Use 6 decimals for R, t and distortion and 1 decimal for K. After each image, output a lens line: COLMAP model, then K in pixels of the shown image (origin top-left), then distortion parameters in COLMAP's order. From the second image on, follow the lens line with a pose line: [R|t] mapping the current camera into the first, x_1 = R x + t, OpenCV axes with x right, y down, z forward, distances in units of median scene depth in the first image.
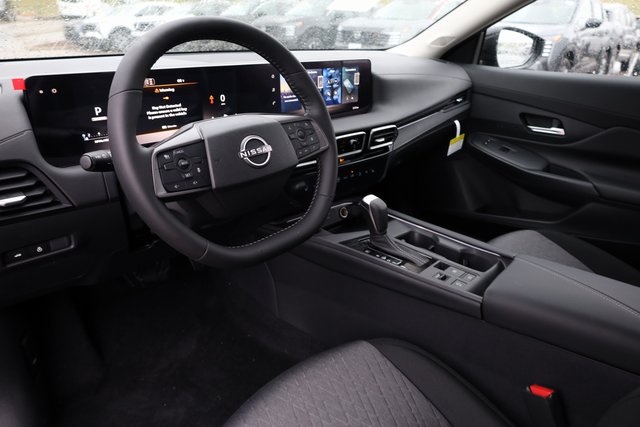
lens RADIAL K [[441.3, 0, 320.1], [0, 441.3, 214.1], [0, 0, 1]] dist [0.004995, -0.000314]
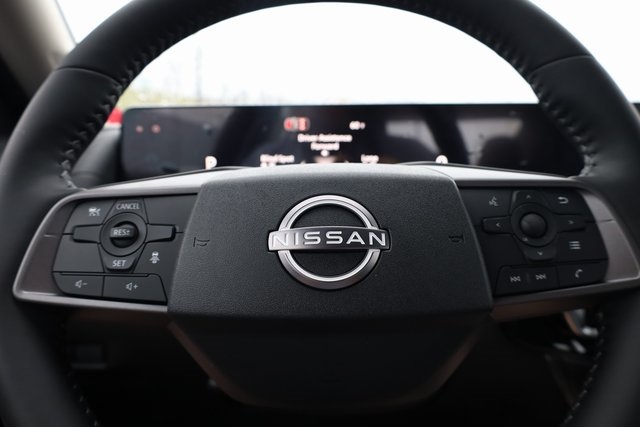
lens RADIAL K [[483.5, 0, 319.6], [0, 483.5, 211.3], [0, 0, 1]] dist [-0.002639, 0.000117]
pose [[0.671670, 0.051562, -0.739054, 0.077826], [-0.278374, 0.942040, -0.187269, -0.055714], [0.686562, 0.331516, 0.647094, 0.455931]]
